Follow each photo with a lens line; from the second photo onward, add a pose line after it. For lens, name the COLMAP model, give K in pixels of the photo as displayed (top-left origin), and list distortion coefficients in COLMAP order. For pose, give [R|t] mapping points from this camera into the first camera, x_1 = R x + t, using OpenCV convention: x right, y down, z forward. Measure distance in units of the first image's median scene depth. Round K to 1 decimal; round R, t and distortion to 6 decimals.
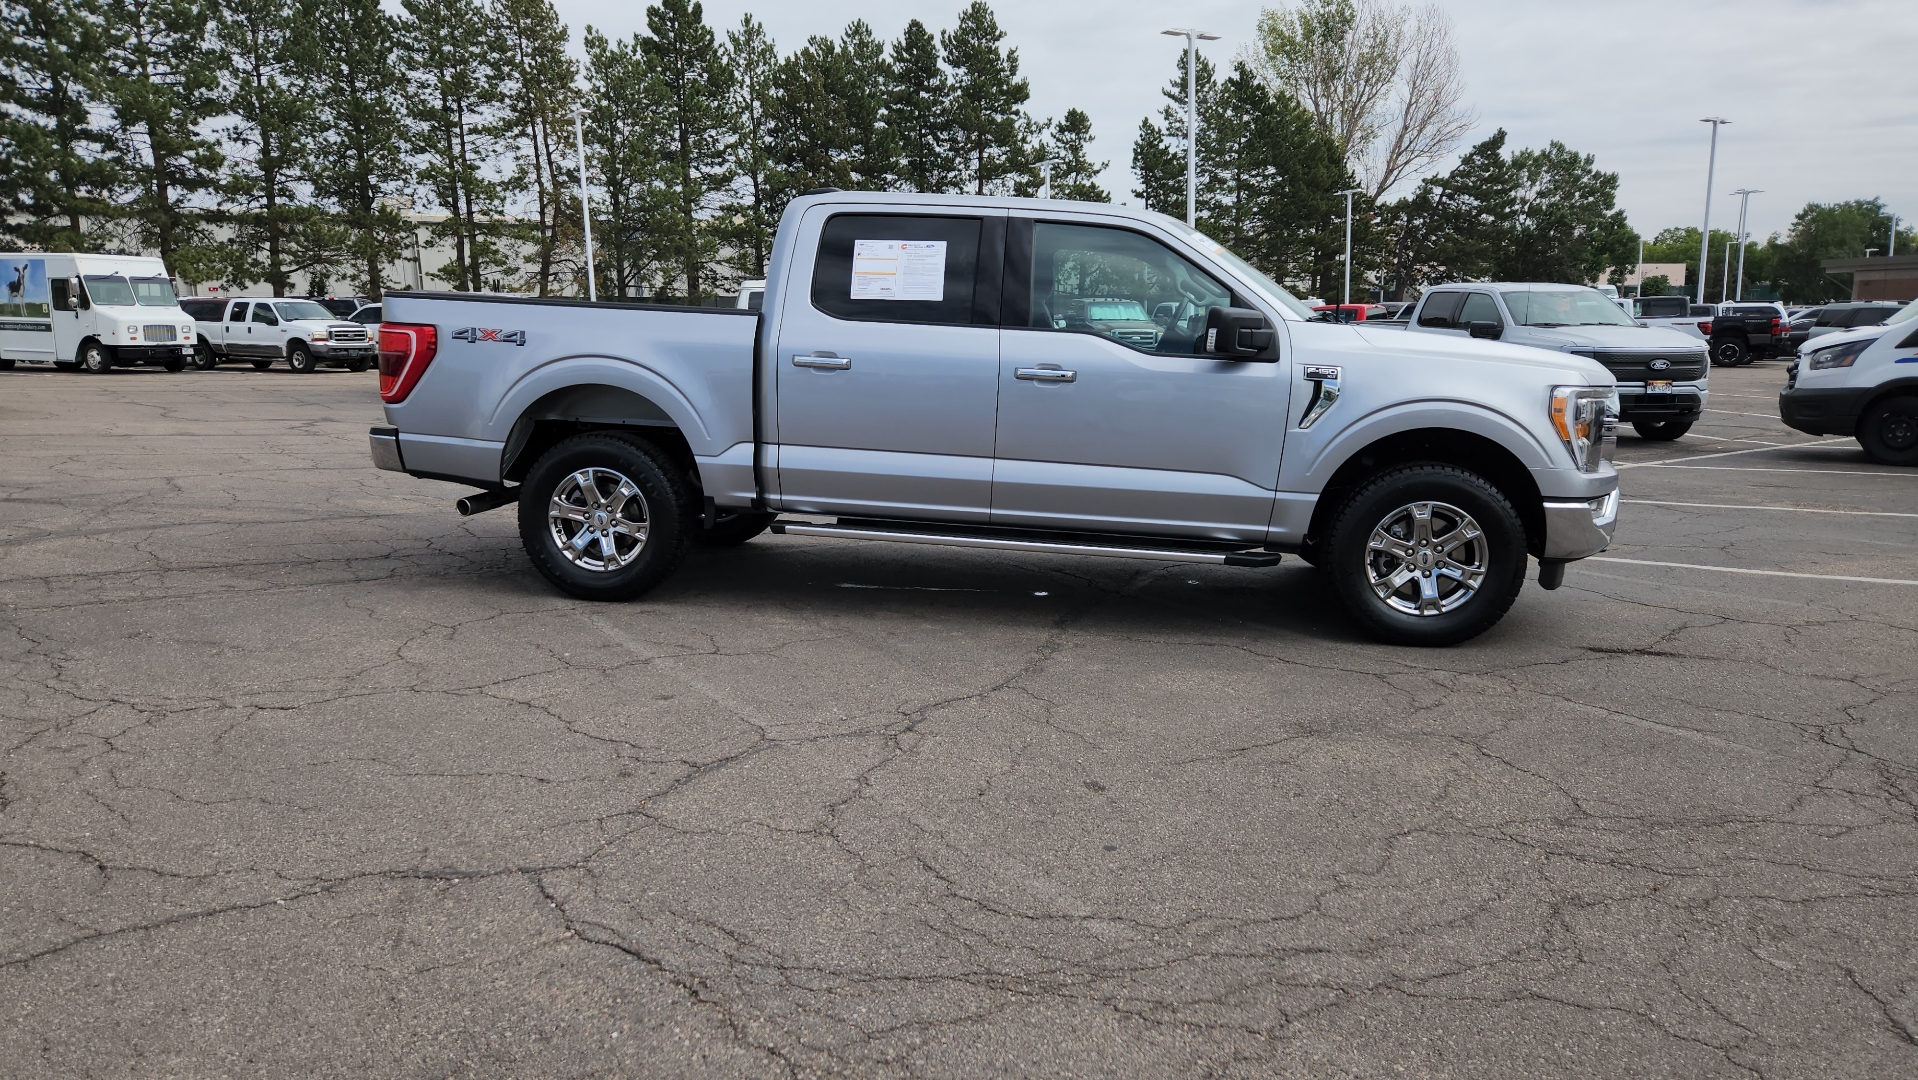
lens RADIAL K [[1289.8, 0, 1064.9], [0, 1289.8, 651.5], [0, 0, 1]] dist [0.065918, -0.044381]
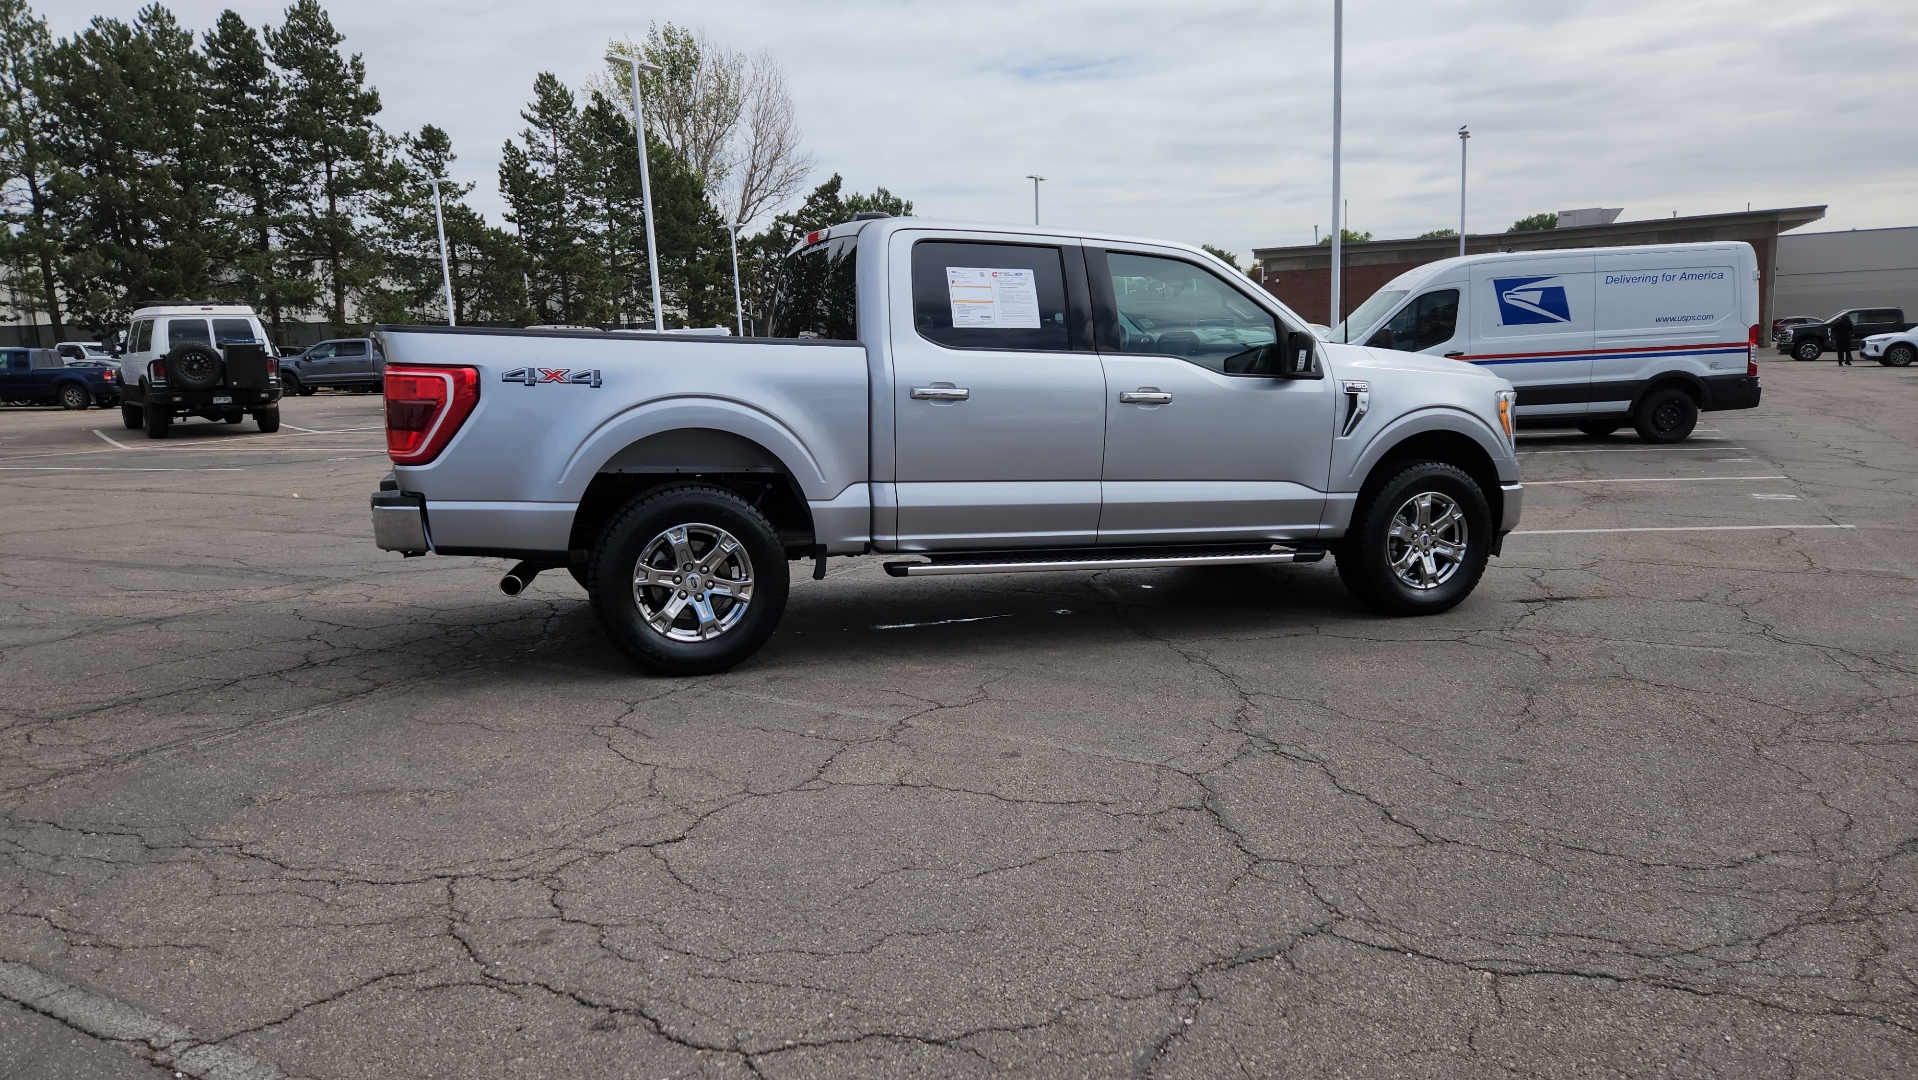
lens RADIAL K [[1289.8, 0, 946.3], [0, 1289.8, 605.6], [0, 0, 1]] dist [0.065918, -0.044381]
pose [[0.871791, -0.110364, 0.477284, -0.161360], [0.136093, 0.990503, -0.019545, -0.012094], [-0.470595, 0.081994, 0.878531, 0.043274]]
